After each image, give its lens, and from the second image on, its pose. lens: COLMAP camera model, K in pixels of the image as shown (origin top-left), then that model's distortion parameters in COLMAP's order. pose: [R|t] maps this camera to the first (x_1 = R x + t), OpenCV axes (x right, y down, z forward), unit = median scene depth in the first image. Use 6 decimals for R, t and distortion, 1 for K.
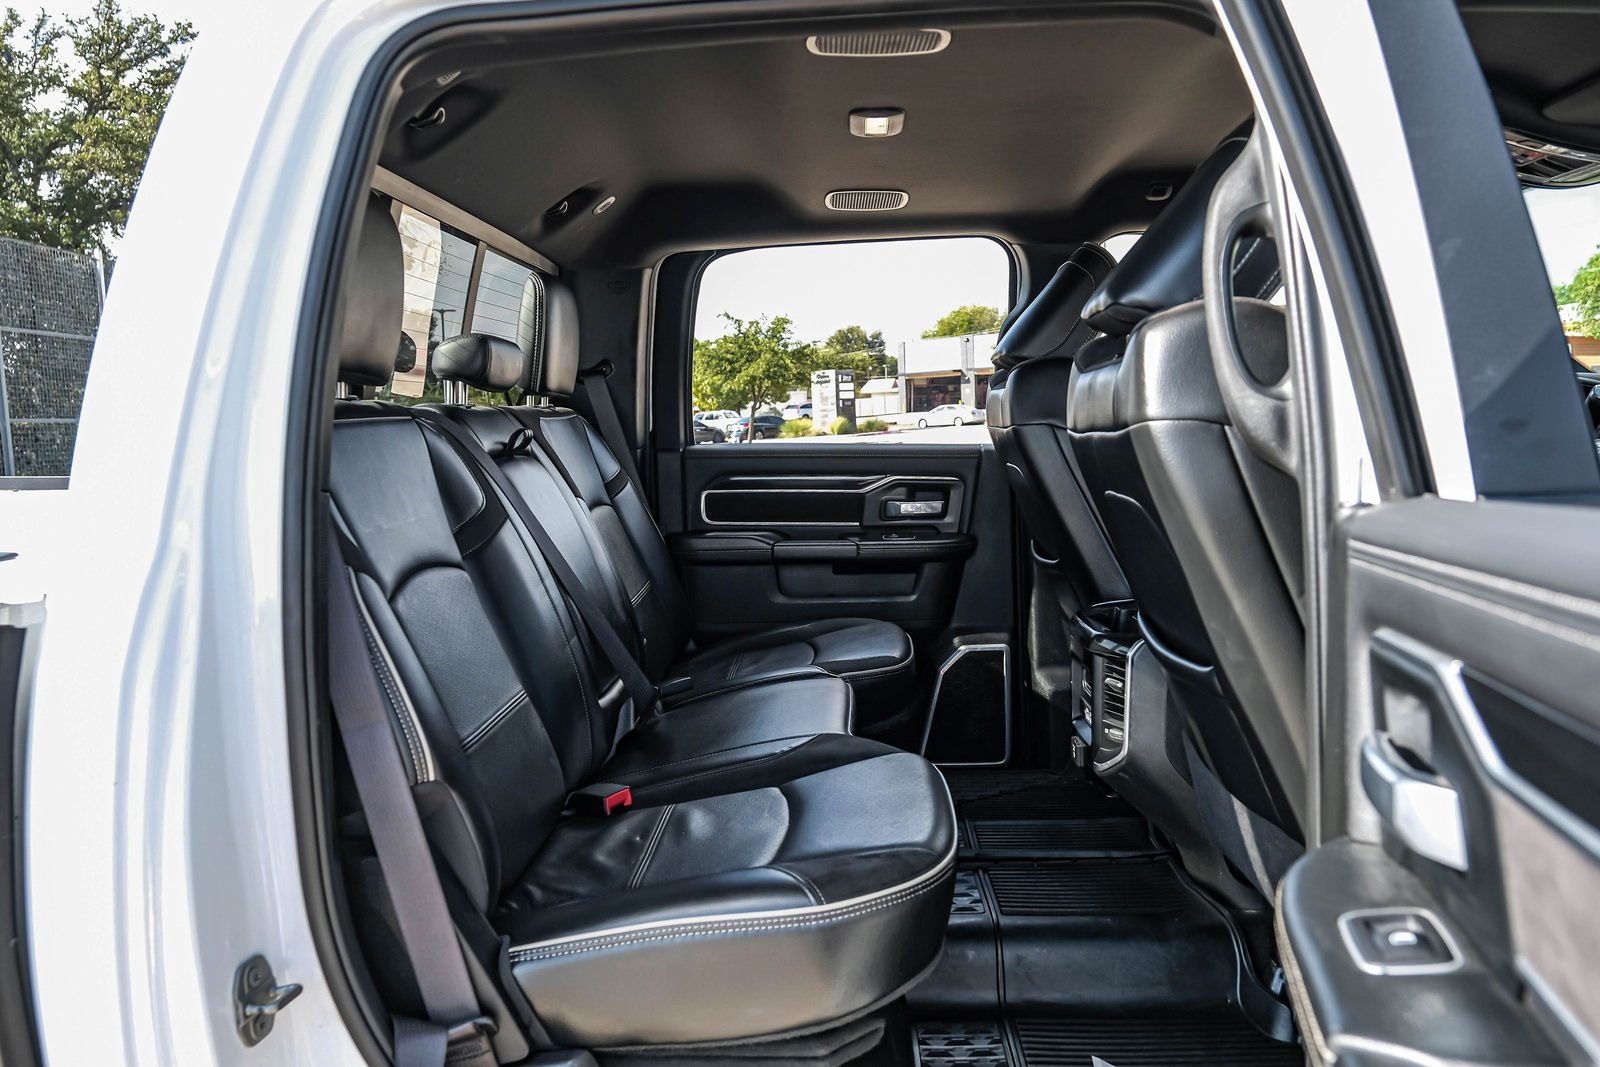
lens RADIAL K [[1103.0, 0, 789.4], [0, 1103.0, 557.5], [0, 0, 1]] dist [-0.026914, 0.001376]
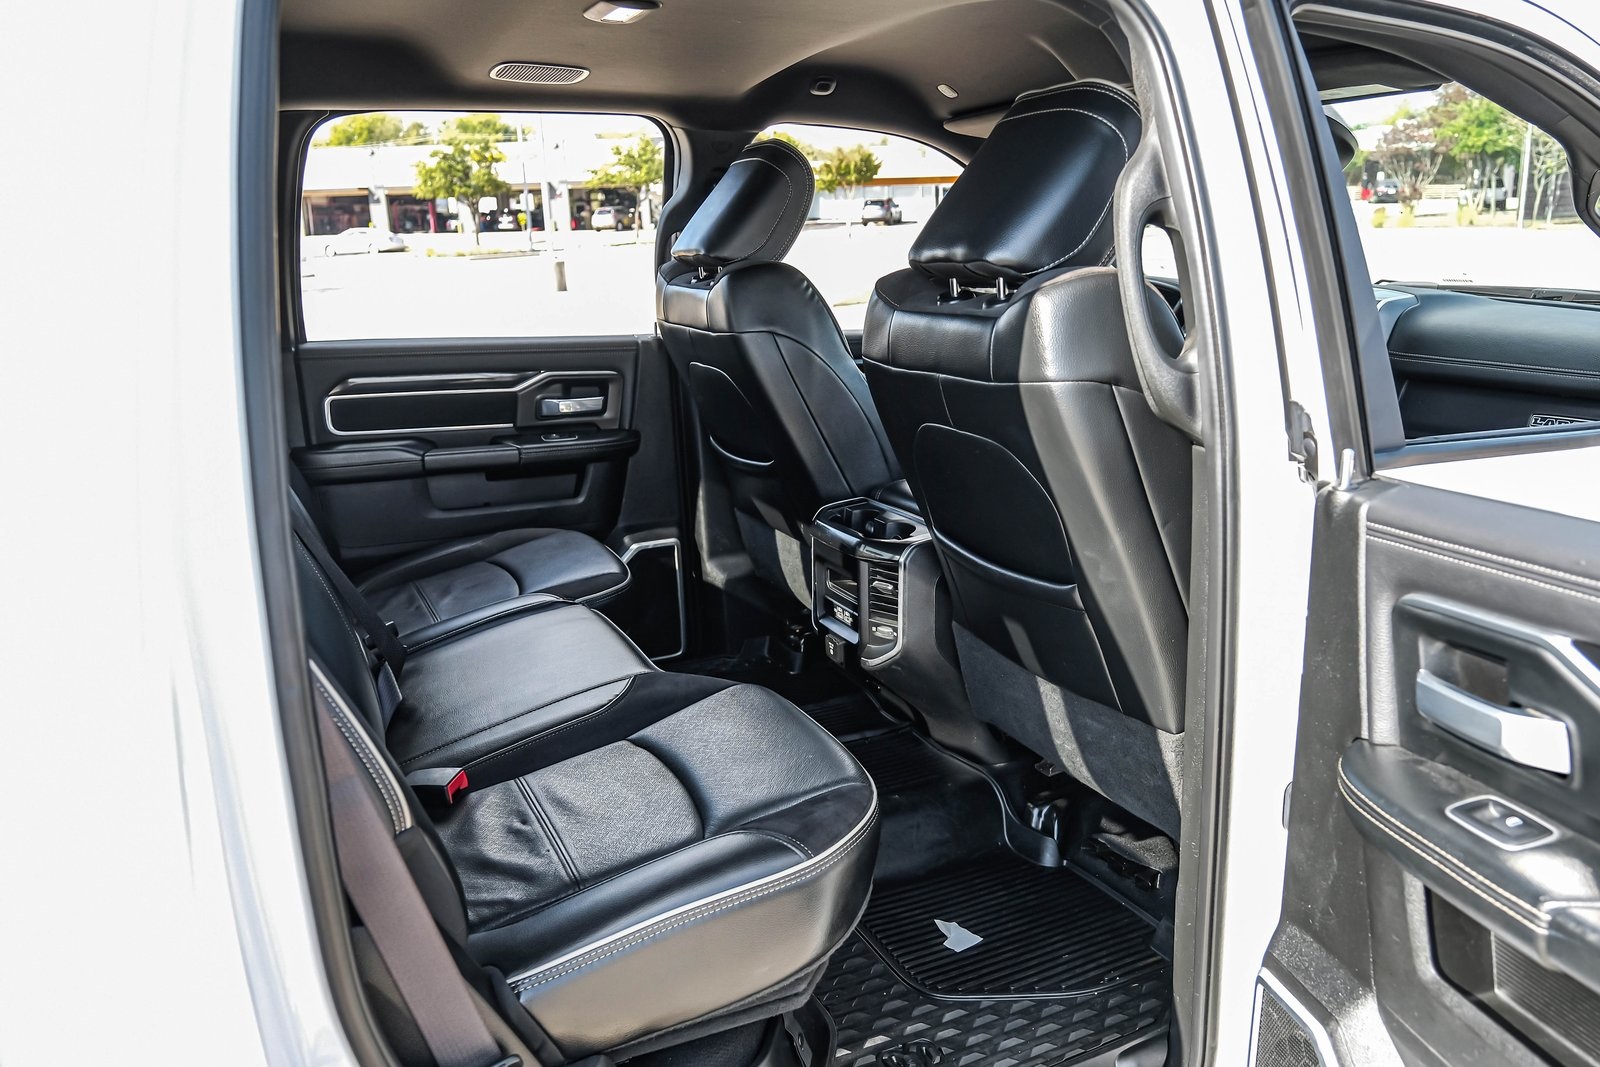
lens RADIAL K [[1129.4, 0, 850.2], [0, 1129.4, 581.3], [0, 0, 1]] dist [-0.026988, 0.000444]
pose [[0.877434, -0.119636, 0.464540, -0.231674], [0.047733, 0.985370, 0.163608, -0.068754], [-0.477317, -0.121381, 0.870308, 0.041787]]
